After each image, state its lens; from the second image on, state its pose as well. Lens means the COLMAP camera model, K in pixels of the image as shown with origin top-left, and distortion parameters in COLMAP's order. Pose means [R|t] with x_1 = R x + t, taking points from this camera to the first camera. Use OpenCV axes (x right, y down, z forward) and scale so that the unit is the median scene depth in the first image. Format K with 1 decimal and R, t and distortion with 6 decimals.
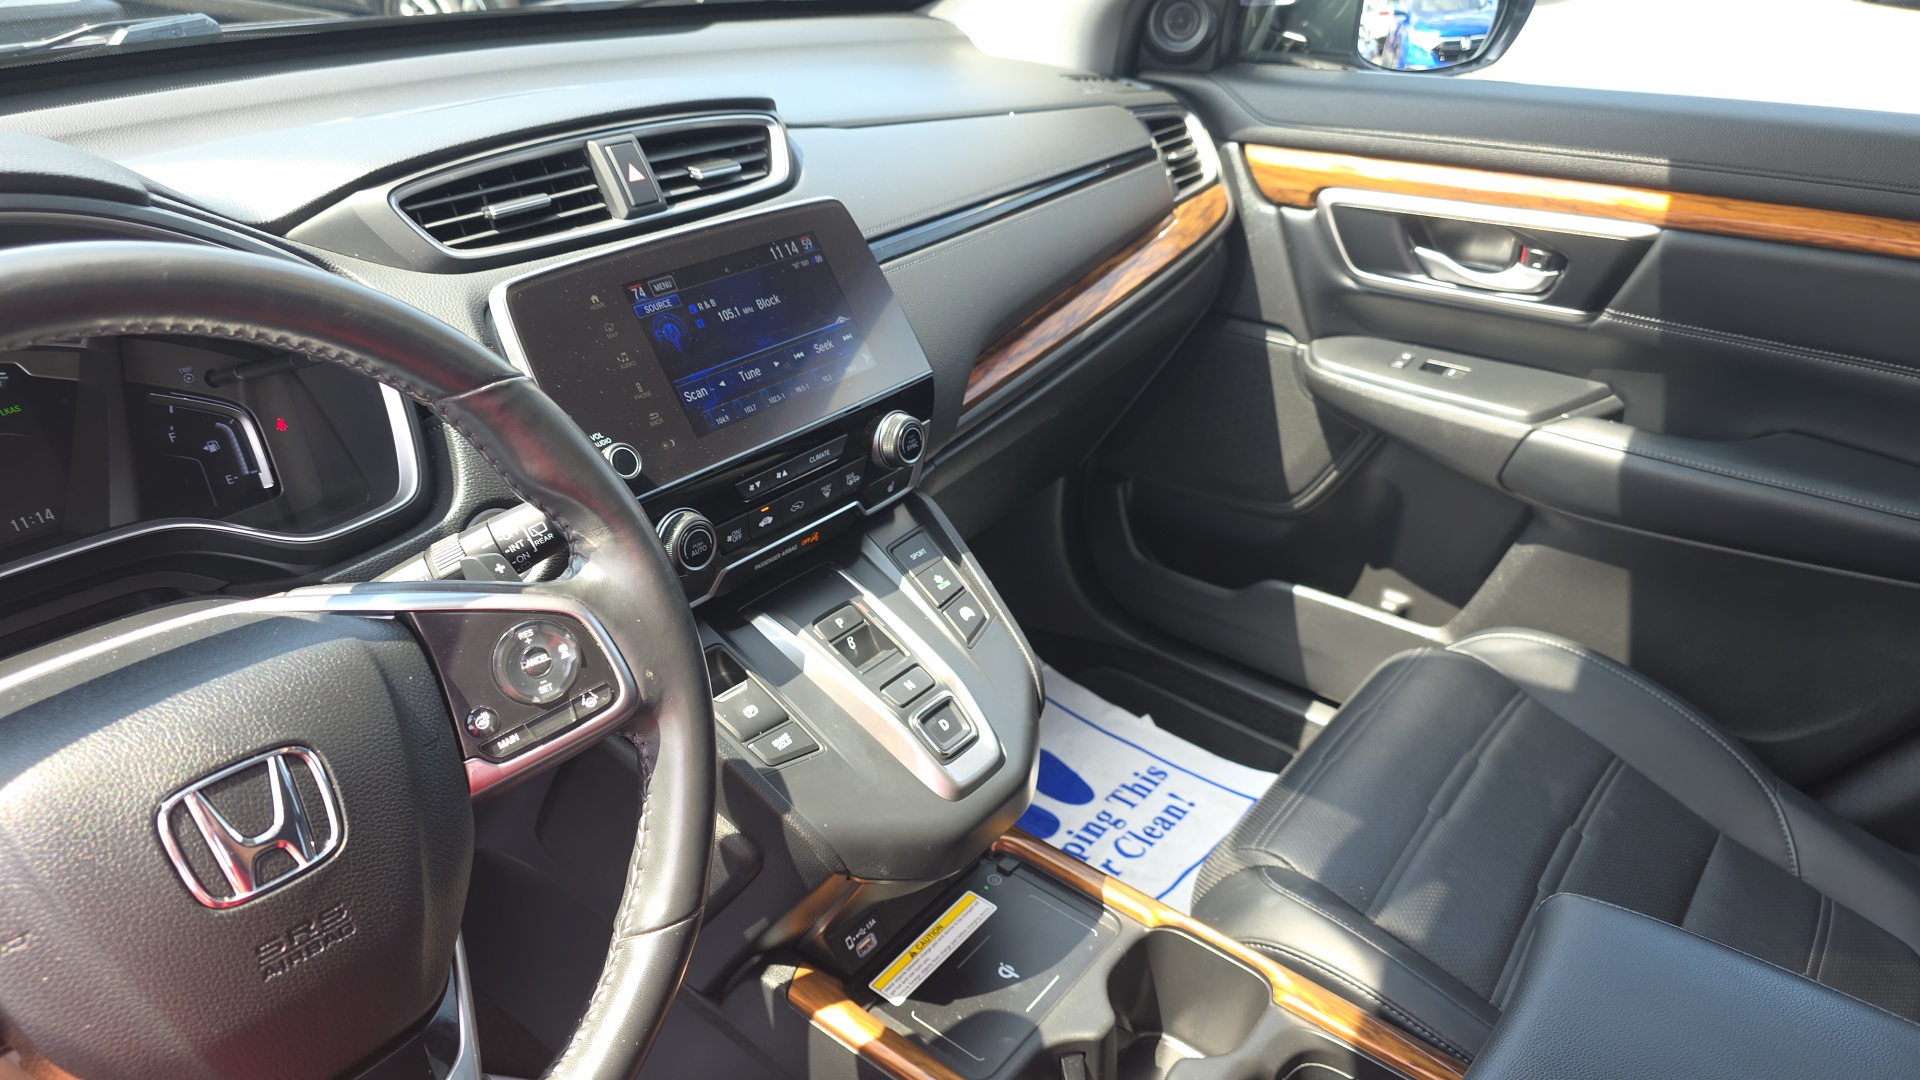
lens RADIAL K [[1293.7, 0, 959.4], [0, 1293.7, 565.7], [0, 0, 1]] dist [0.028450, -0.050311]
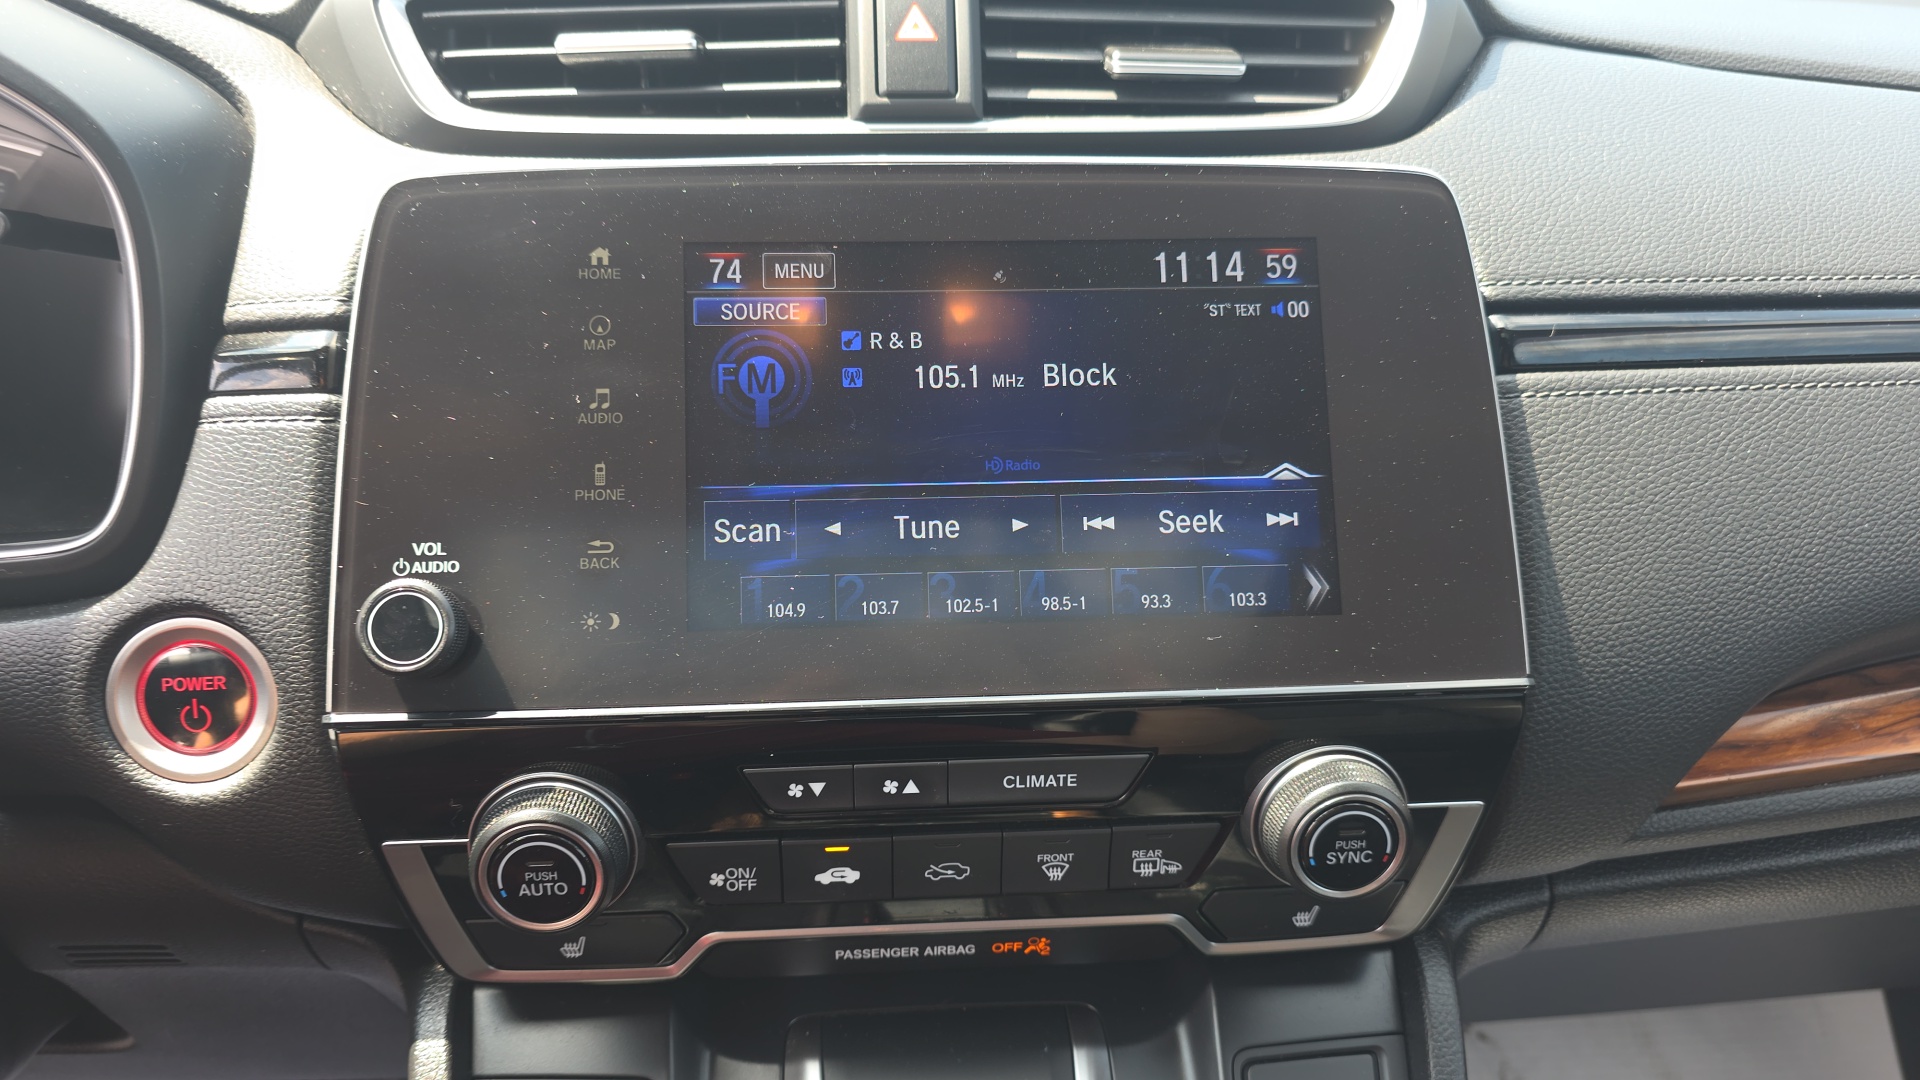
lens RADIAL K [[1389.7, 0, 948.9], [0, 1389.7, 567.5], [0, 0, 1]] dist [0.032311, -0.071106]
pose [[0.673607, 0.334072, -0.659279, 0.120600], [-0.362792, 0.926611, 0.098860, -0.165882], [0.643922, 0.172589, 0.745371, 0.624265]]
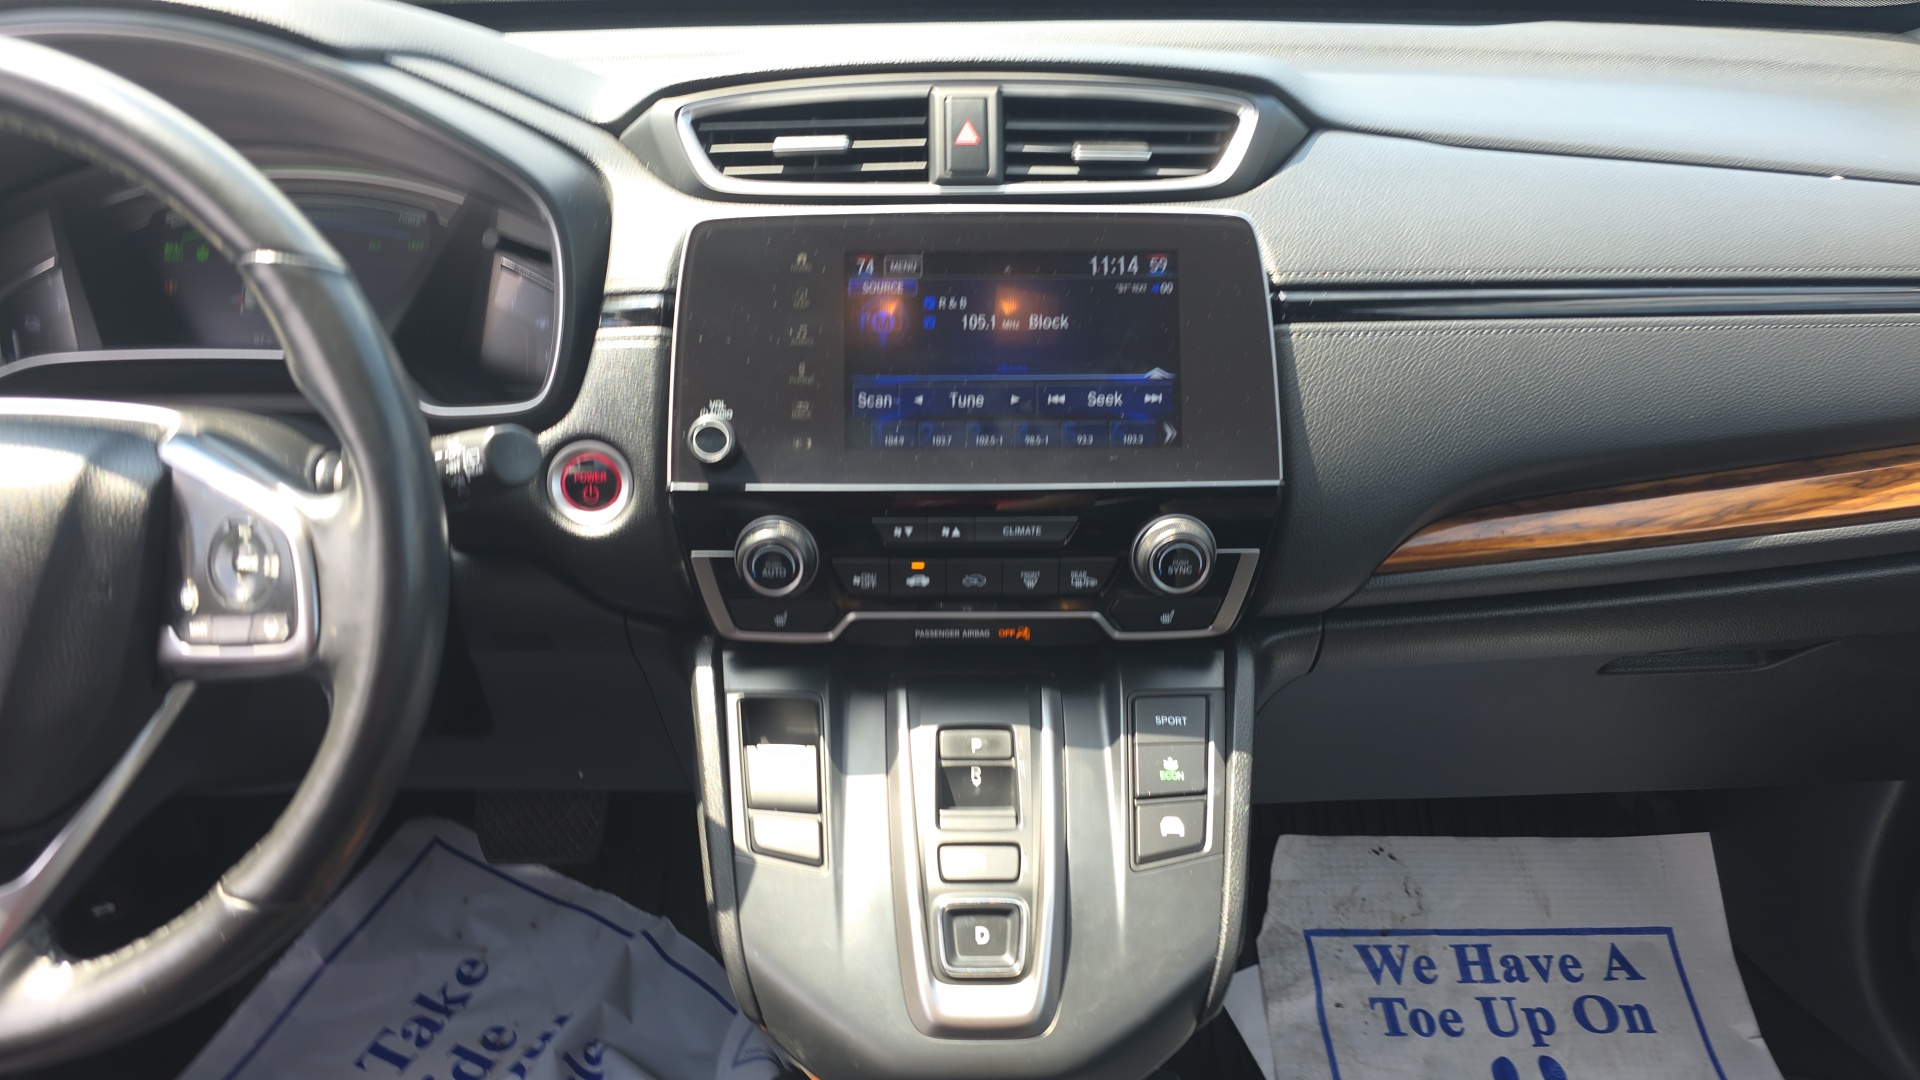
lens RADIAL K [[1319.7, 0, 923.6], [0, 1319.7, 587.2], [0, 0, 1]] dist [0.067623, -0.112050]
pose [[0.623719, 0.356987, -0.695367, 0.381714], [-0.372893, 0.917752, 0.136684, -0.130947], [0.686969, 0.174045, 0.705537, 0.399471]]
